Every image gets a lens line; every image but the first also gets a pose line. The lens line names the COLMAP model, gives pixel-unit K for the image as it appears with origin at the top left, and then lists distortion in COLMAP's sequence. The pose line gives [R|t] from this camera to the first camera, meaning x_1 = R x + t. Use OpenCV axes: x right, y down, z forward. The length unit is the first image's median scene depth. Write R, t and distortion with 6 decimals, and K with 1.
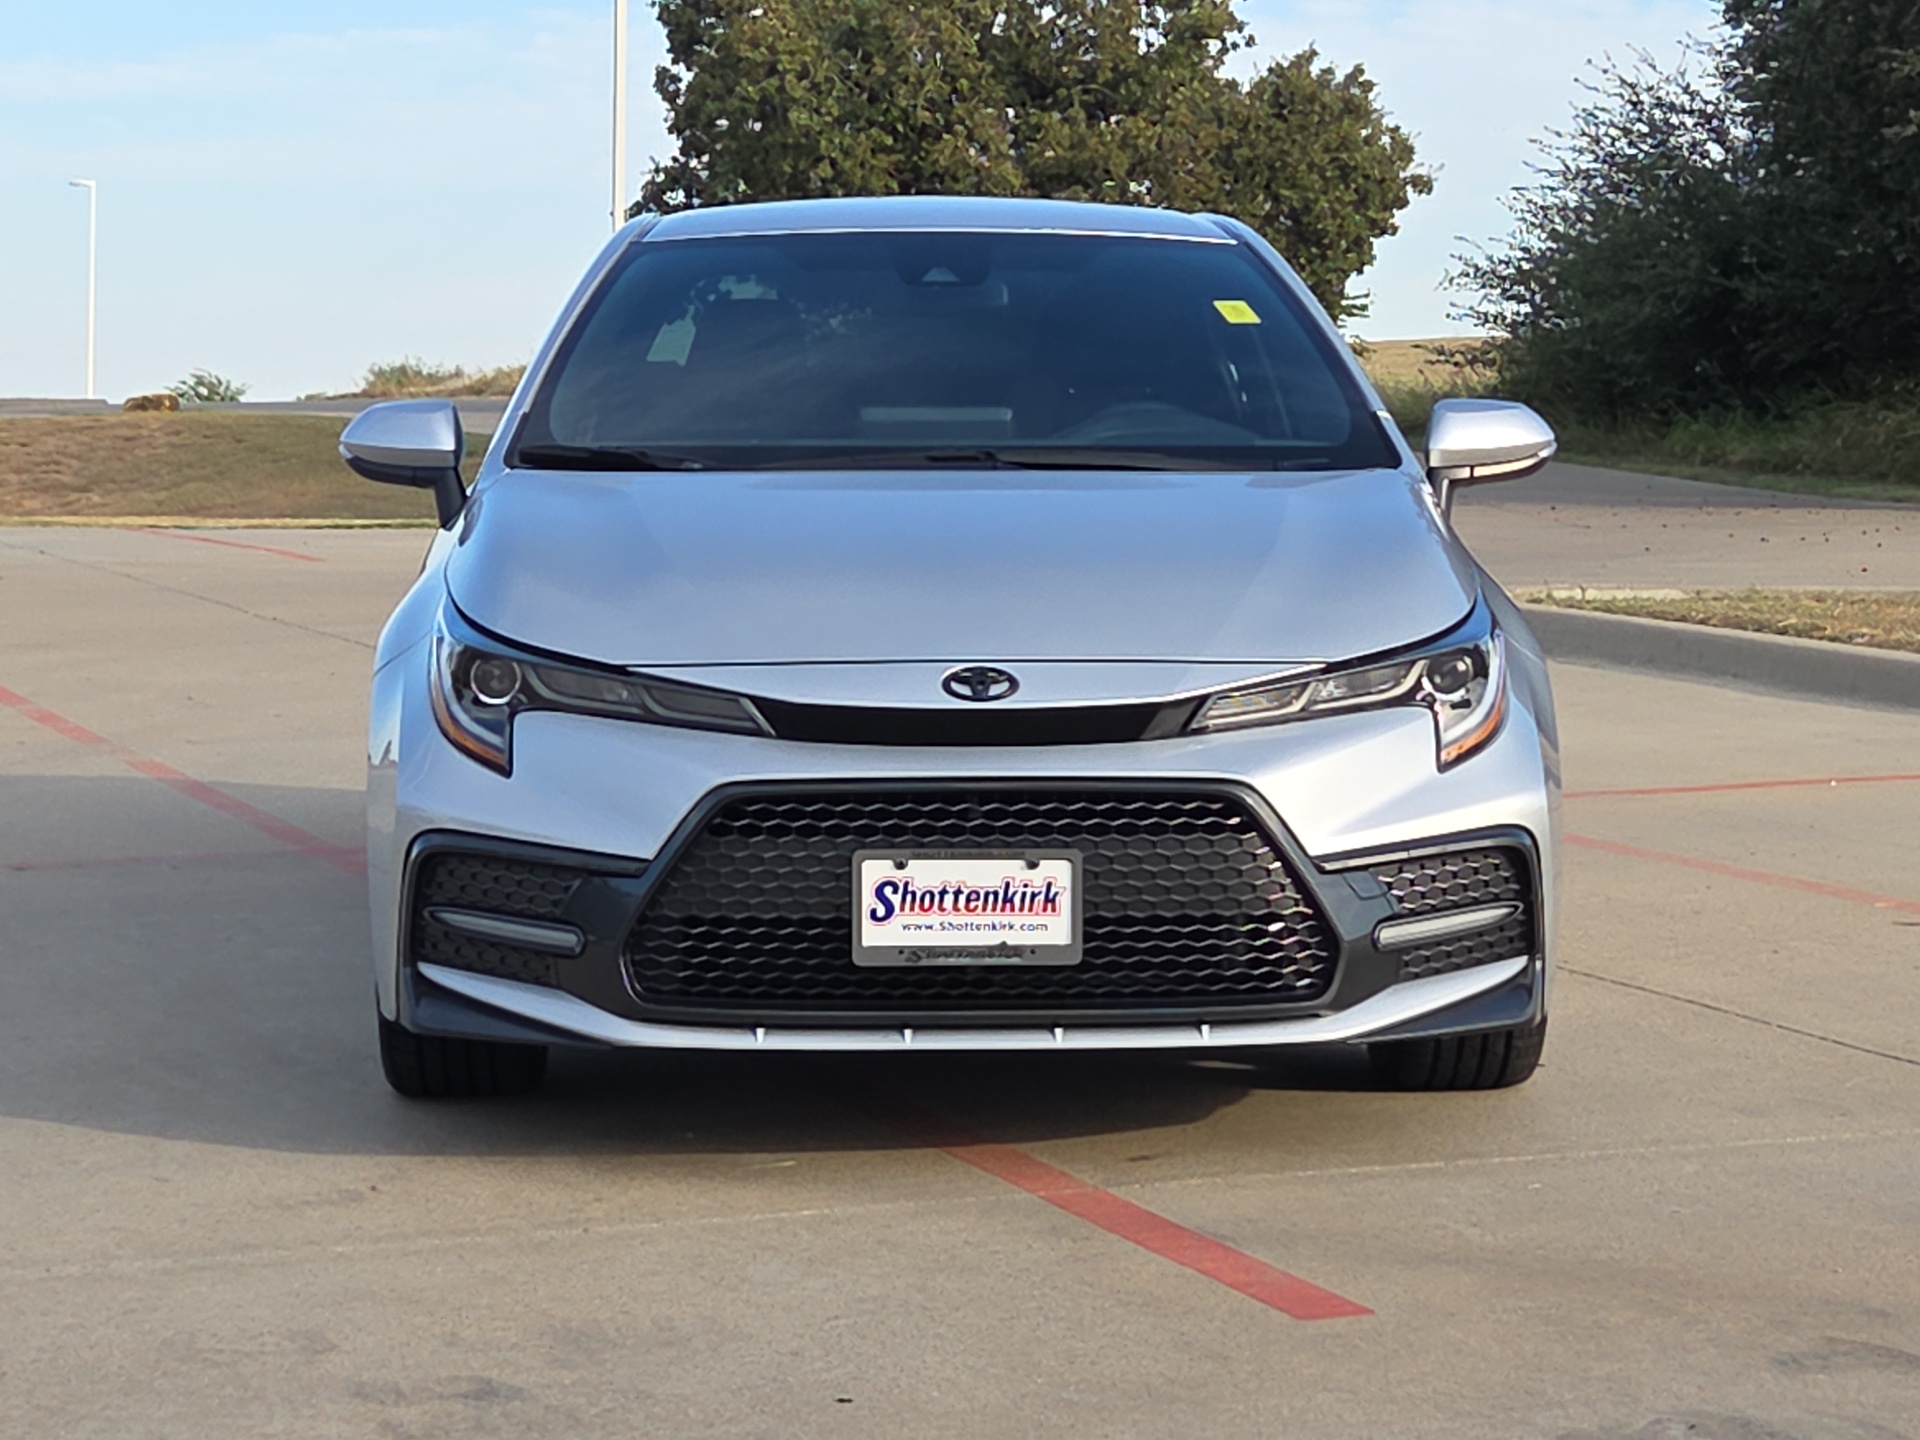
lens RADIAL K [[3836.6, 0, 961.0], [0, 3836.6, 720.6], [0, 0, 1]] dist [-0.139610, 0.000000]
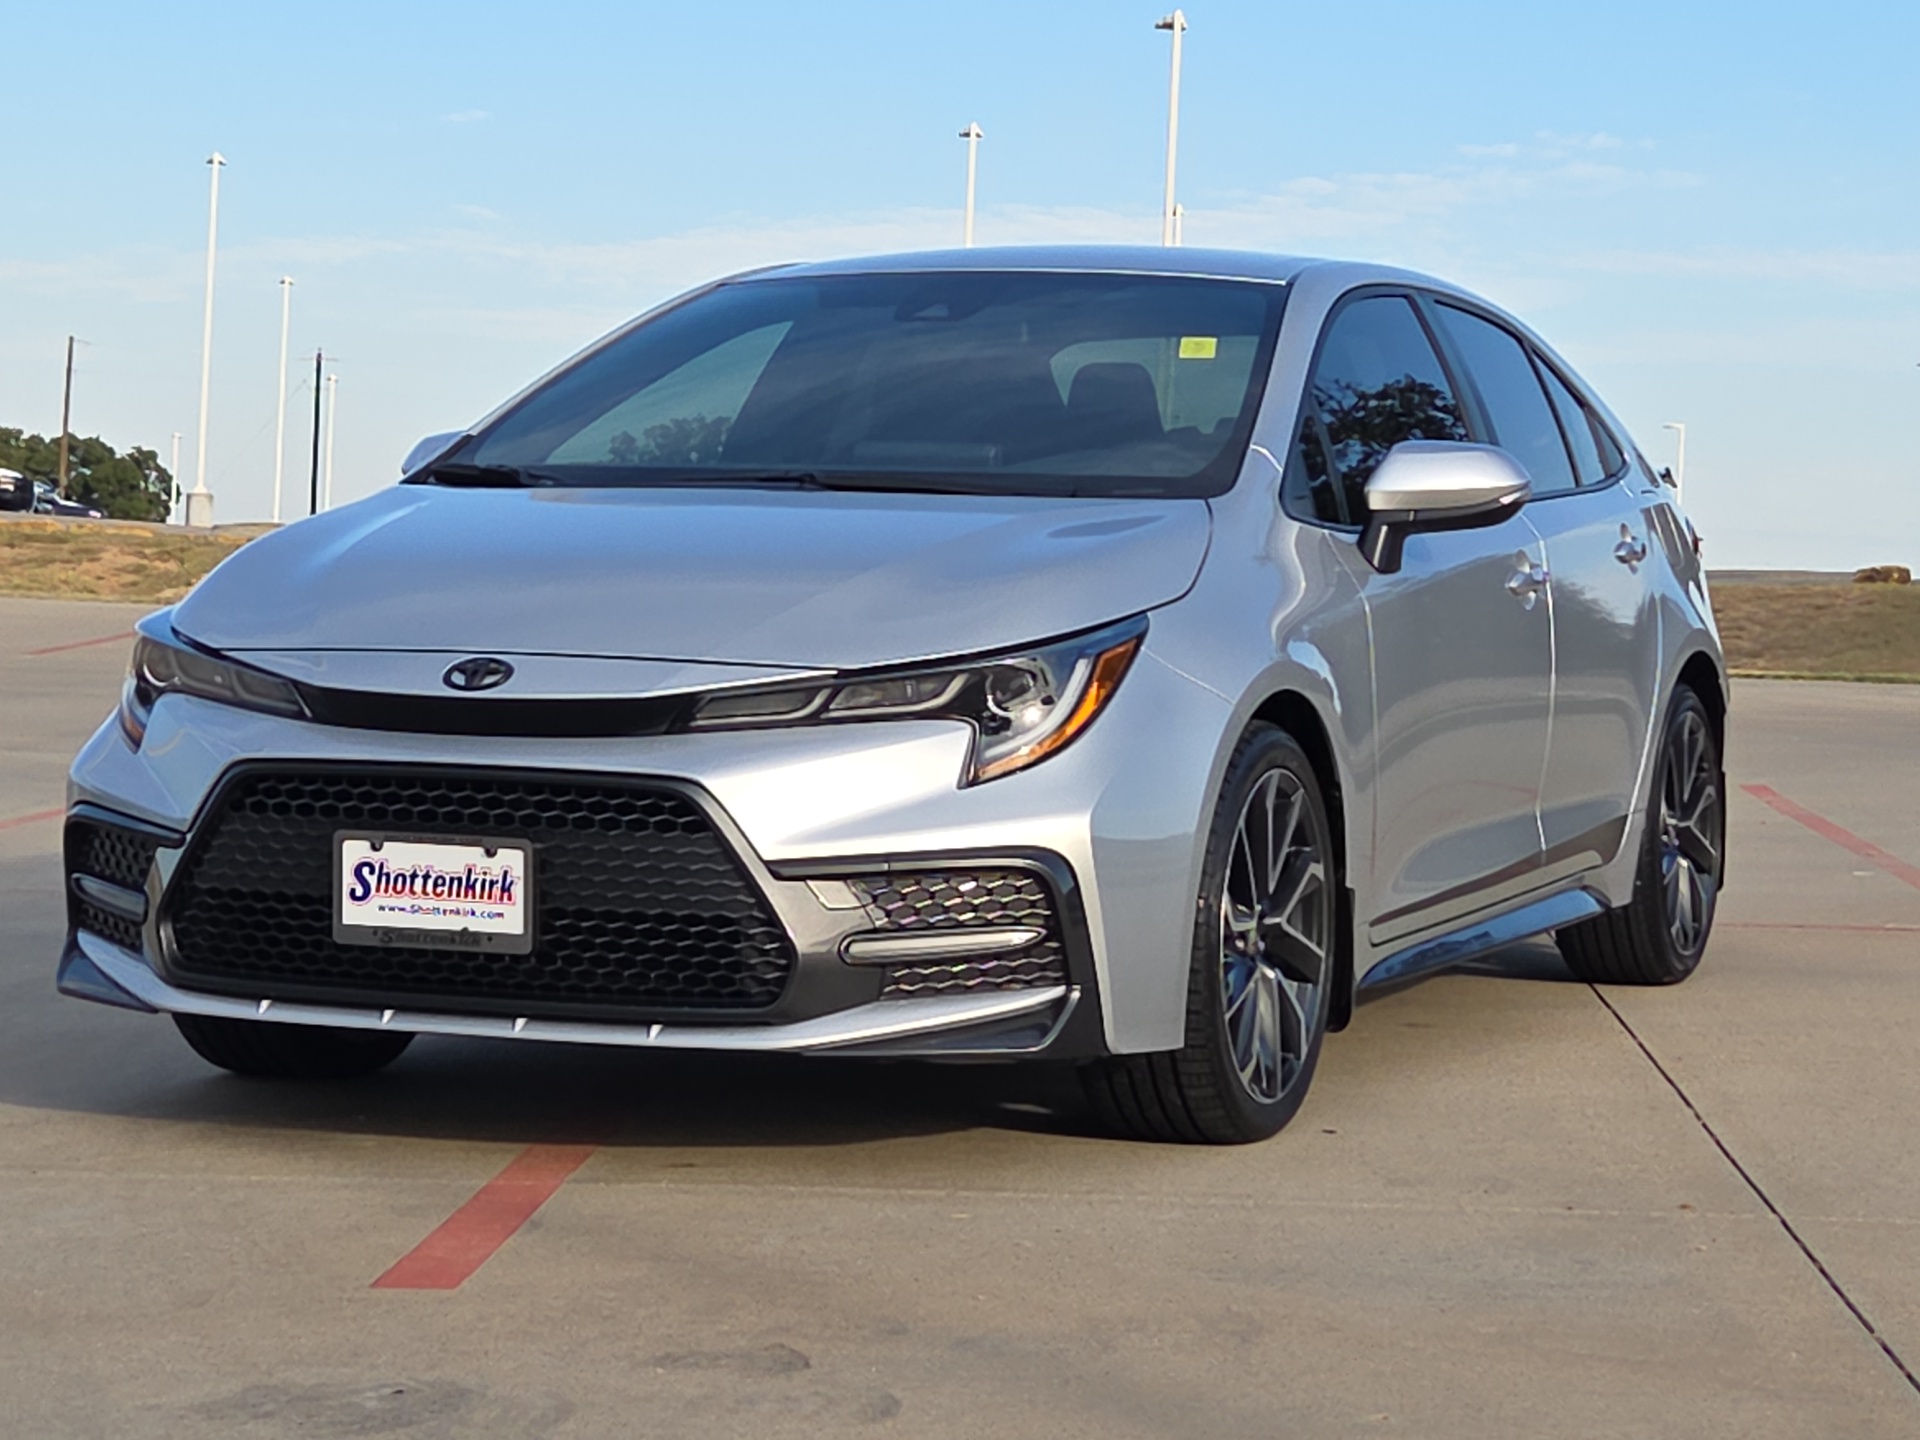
lens RADIAL K [[3836.6, 0, 961.2], [0, 3836.6, 719.7], [0, 0, 1]] dist [-0.139610, 0.000000]
pose [[0.944876, 0.037828, -0.325235, 0.460136], [-0.049353, 0.998409, -0.027256, 0.023953], [0.323687, 0.041805, 0.945240, 0.086752]]
